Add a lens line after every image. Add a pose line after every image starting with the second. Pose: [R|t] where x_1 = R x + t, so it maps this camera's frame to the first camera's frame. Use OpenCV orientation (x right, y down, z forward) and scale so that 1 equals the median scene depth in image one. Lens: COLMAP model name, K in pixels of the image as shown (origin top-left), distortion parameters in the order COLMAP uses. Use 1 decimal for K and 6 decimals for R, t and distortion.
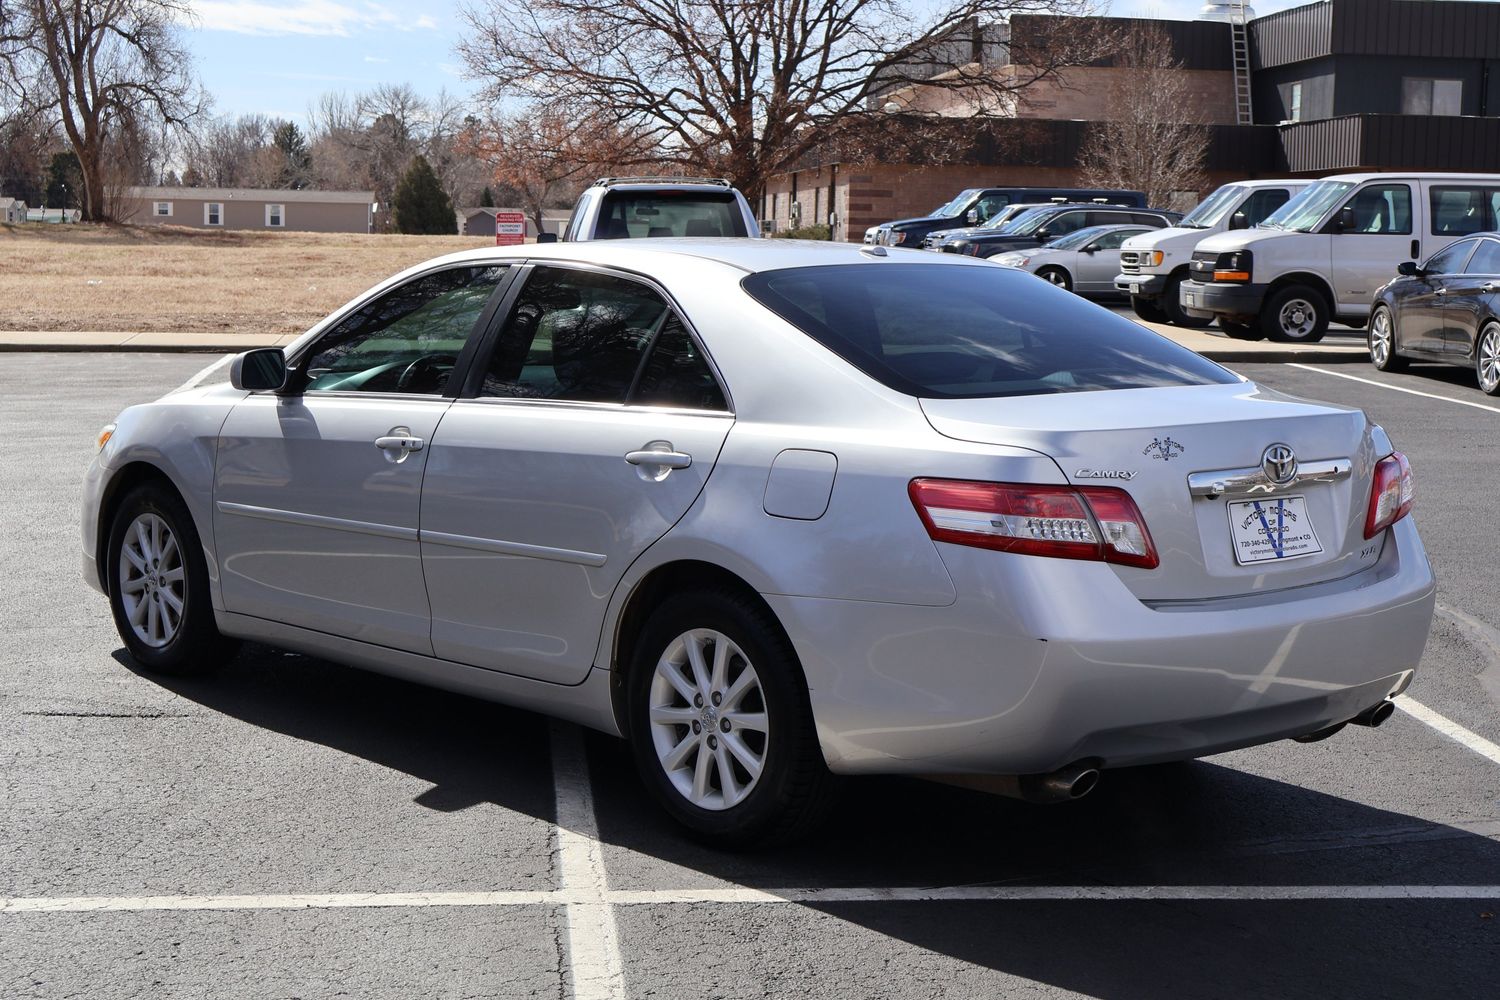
lens RADIAL K [[2331.9, 0, 750.1], [0, 2331.9, 505.1], [0, 0, 1]] dist [-0.004788, 0.000000]
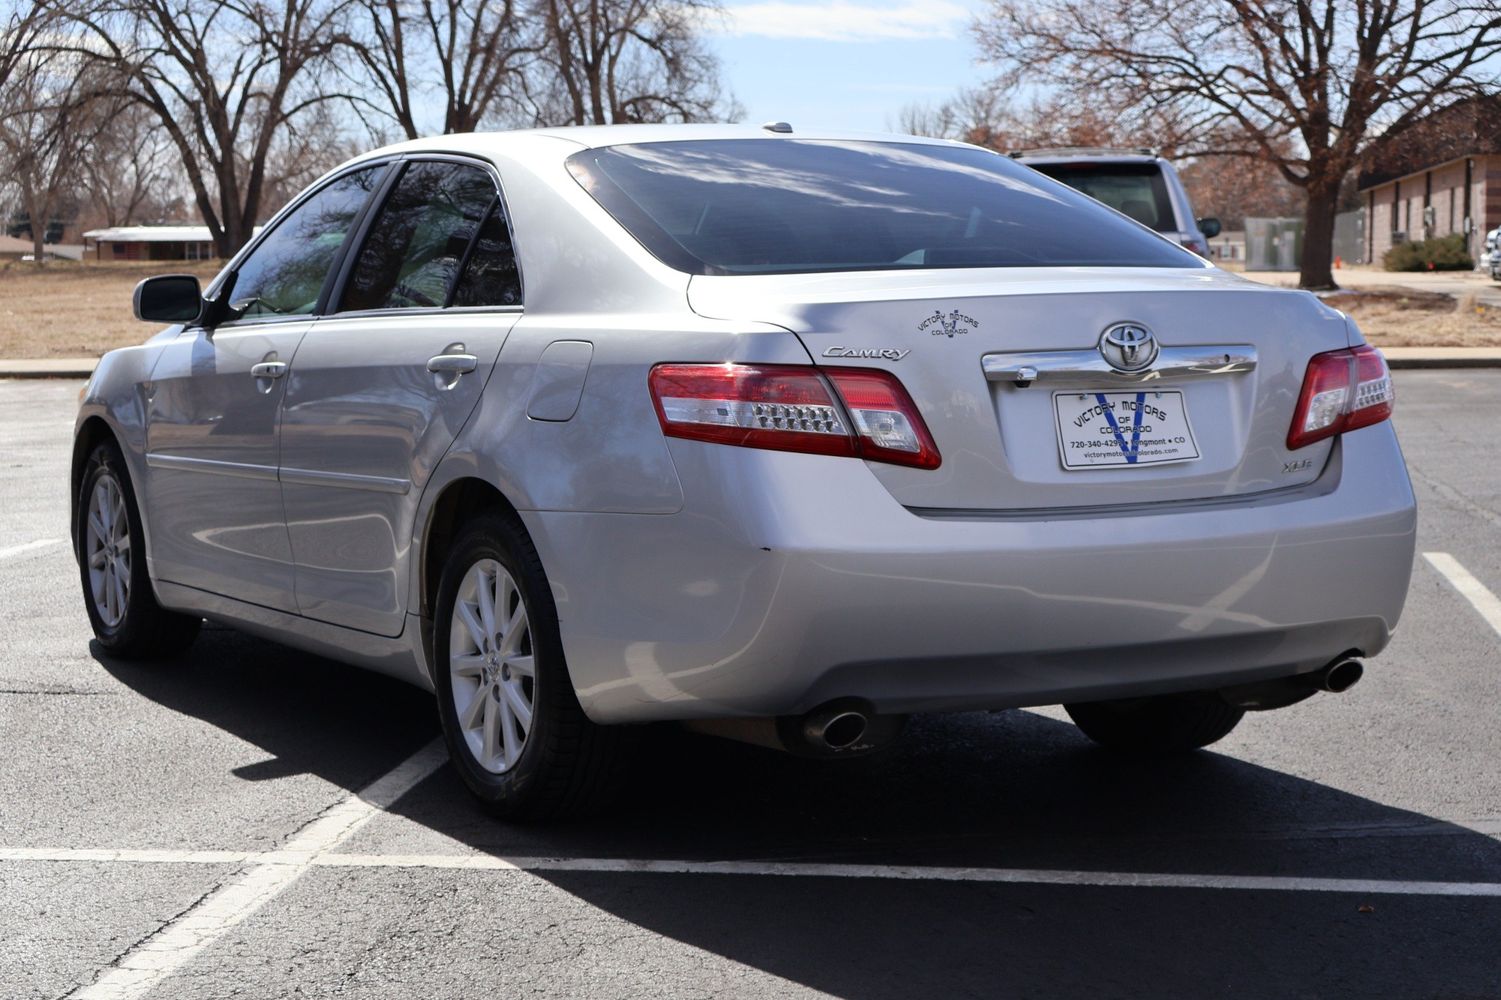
lens RADIAL K [[2813.8, 0, 748.2], [0, 2813.8, 494.9], [0, 0, 1]] dist [-0.009643, 0.000000]
pose [[0.973227, -0.005928, -0.229771, 0.278938], [-0.001820, 0.999437, -0.033493, 0.057534], [0.229841, 0.033014, 0.972668, 0.019923]]
